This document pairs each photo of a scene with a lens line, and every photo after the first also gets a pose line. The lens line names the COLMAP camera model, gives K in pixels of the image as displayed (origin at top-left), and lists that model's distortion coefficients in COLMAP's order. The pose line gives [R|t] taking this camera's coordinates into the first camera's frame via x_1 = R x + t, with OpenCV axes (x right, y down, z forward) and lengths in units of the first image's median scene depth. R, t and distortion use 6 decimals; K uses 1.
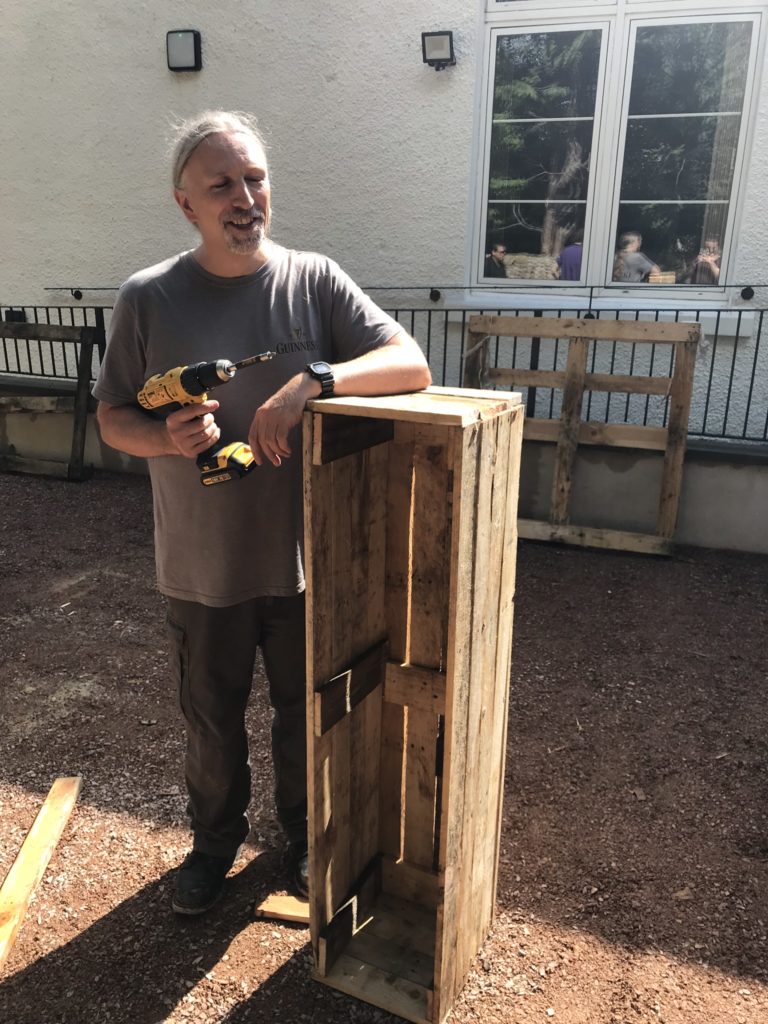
lens RADIAL K [[839.7, 0, 383.3], [0, 839.7, 513.5], [0, 0, 1]] dist [0.009052, -0.012583]
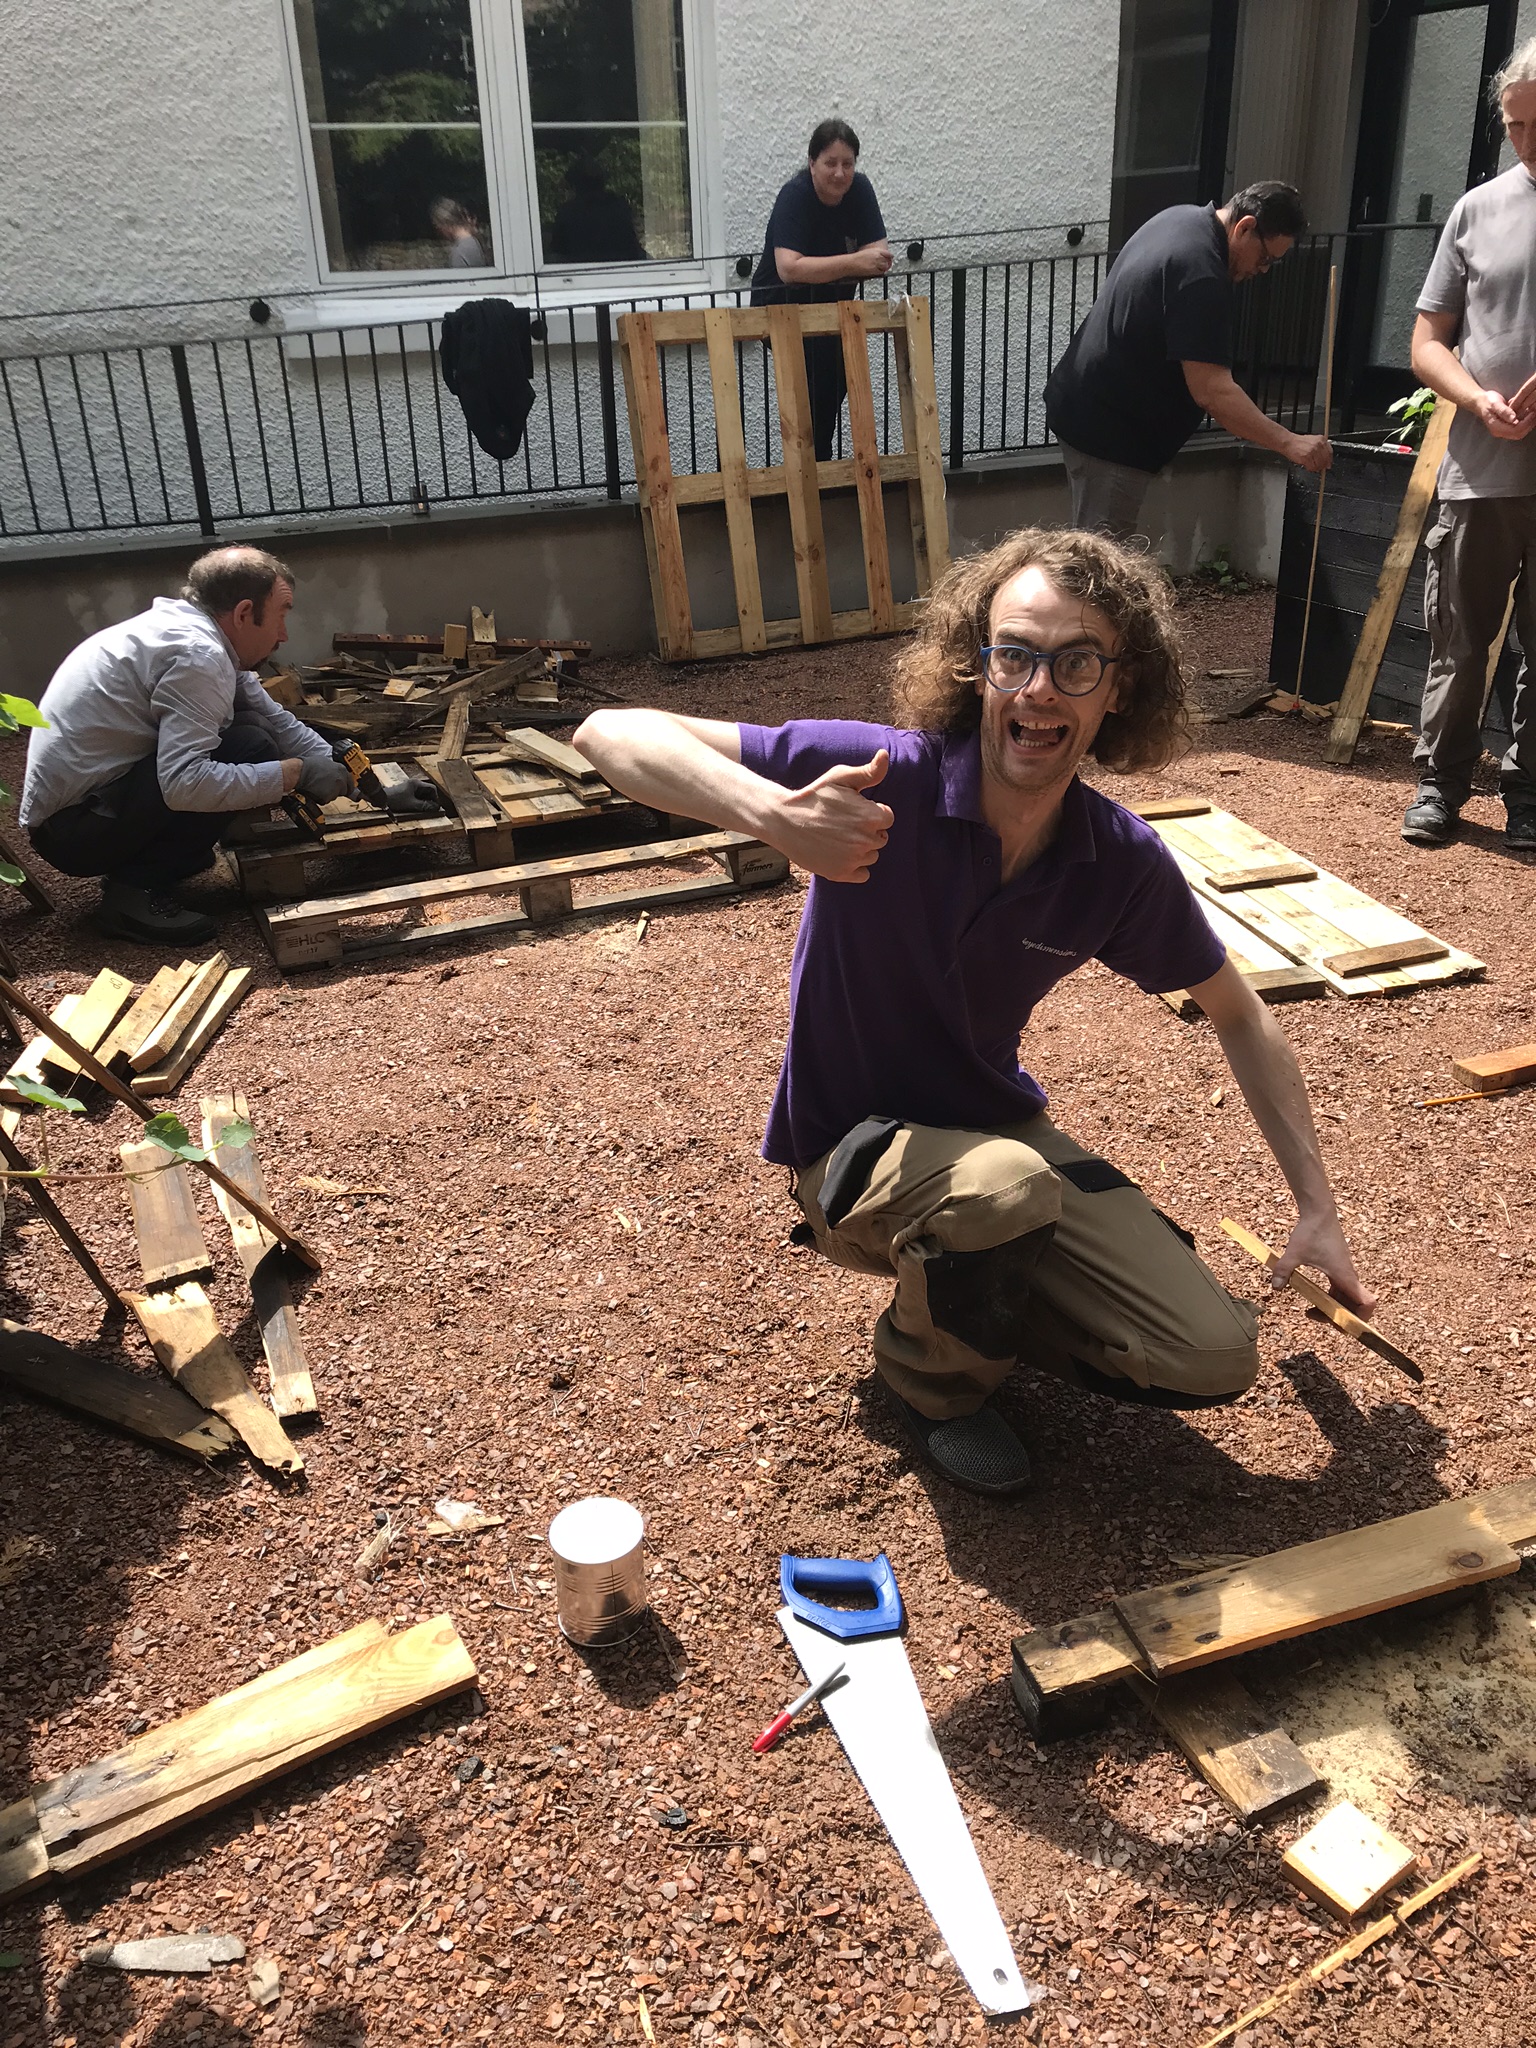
lens RADIAL K [[1679.4, 0, 769.5], [0, 1679.4, 1022.0], [0, 0, 1]] dist [0.009052, -0.012583]
pose [[0.746407, -0.321928, 0.582443, -0.475459], [0.241495, 0.946576, 0.213713, 0.021568], [-0.620127, -0.018860, 0.784275, -0.063411]]
